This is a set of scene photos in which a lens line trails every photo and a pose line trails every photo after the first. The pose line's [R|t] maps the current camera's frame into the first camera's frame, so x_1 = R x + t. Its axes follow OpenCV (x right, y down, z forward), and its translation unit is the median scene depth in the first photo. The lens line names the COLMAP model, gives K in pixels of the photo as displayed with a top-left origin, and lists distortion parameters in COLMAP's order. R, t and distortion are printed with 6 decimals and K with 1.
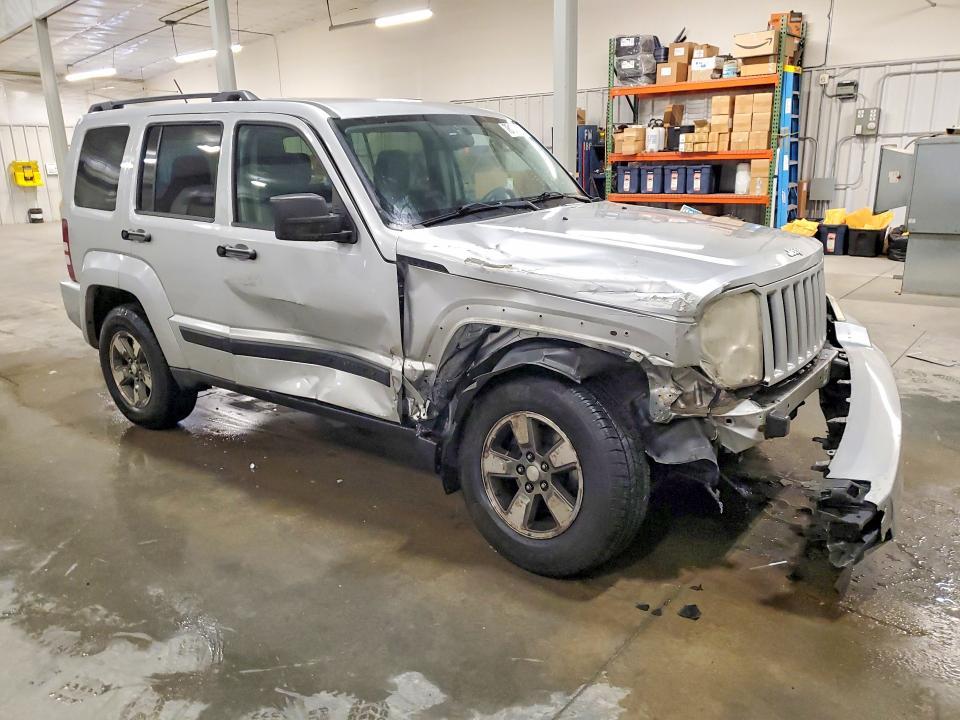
lens RADIAL K [[775.6, 0, 466.8], [0, 775.6, 362.1], [0, 0, 1]] dist [0.026582, -0.006443]
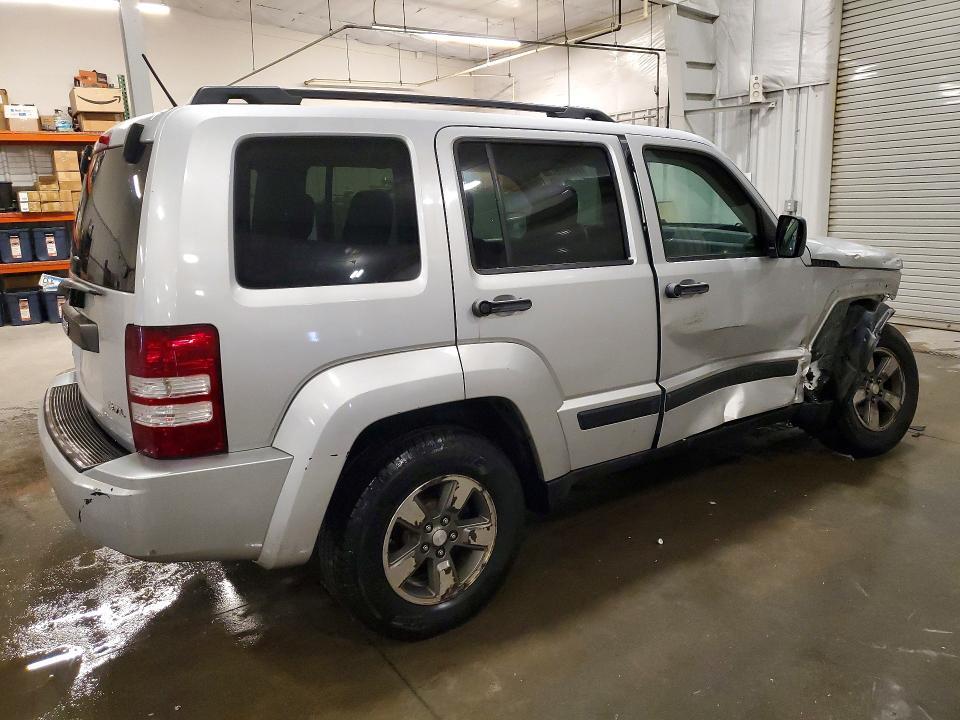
lens RADIAL K [[775.6, 0, 466.8], [0, 775.6, 362.1], [0, 0, 1]] dist [0.026582, -0.006443]
pose [[0.286415, -0.190042, 0.939069, -1.071090], [0.275223, 0.955141, 0.109352, -0.199933], [-0.917725, 0.227133, 0.325871, 0.844110]]
